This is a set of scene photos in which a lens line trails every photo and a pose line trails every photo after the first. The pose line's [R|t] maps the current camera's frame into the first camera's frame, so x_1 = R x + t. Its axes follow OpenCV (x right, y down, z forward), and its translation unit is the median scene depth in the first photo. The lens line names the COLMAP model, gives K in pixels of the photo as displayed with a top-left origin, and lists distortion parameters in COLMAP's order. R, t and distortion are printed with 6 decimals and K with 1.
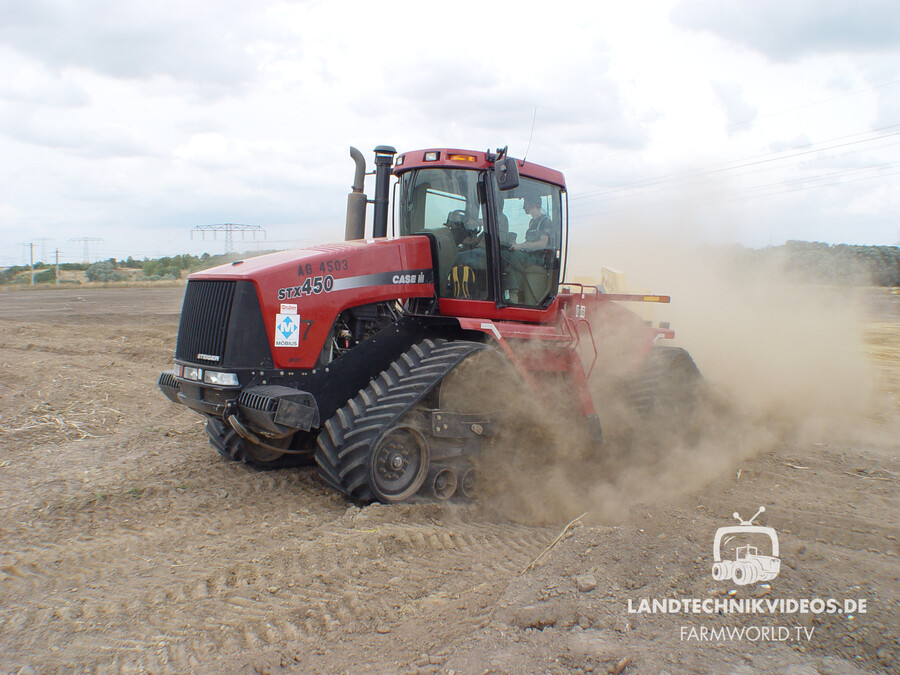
lens RADIAL K [[764.5, 0, 450.0], [0, 764.5, 337.5], [0, 0, 1]] dist [-0.288742, 0.001746]
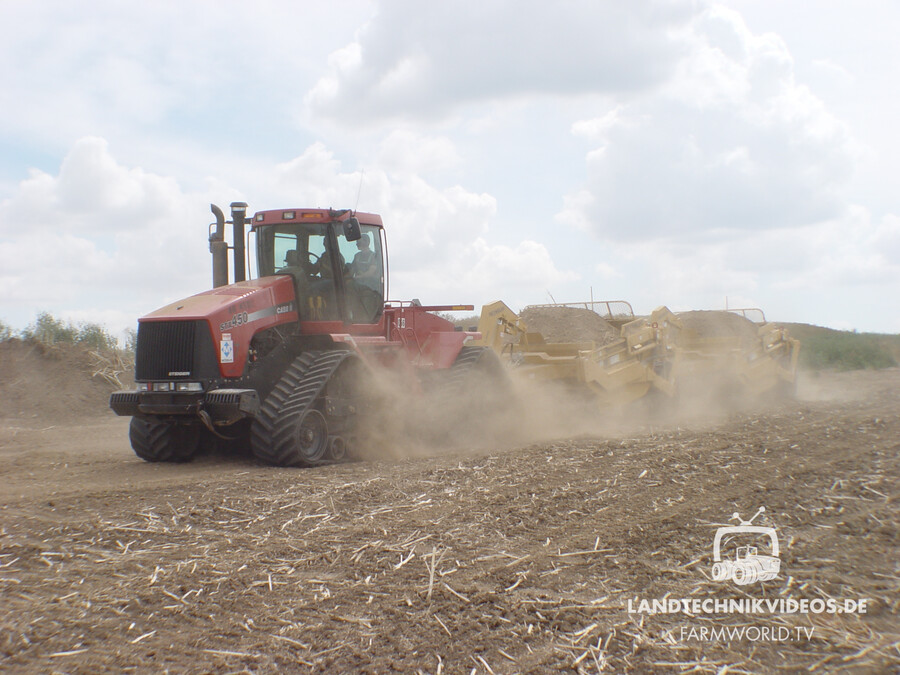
lens RADIAL K [[1226.3, 0, 450.0], [0, 1226.3, 337.5], [0, 0, 1]] dist [-0.136568, -0.006153]
pose [[0.957879, -0.088237, 0.273281, -0.332197], [0.094345, 0.995496, -0.009264, 0.019812], [-0.271233, 0.034657, 0.961890, -1.056200]]
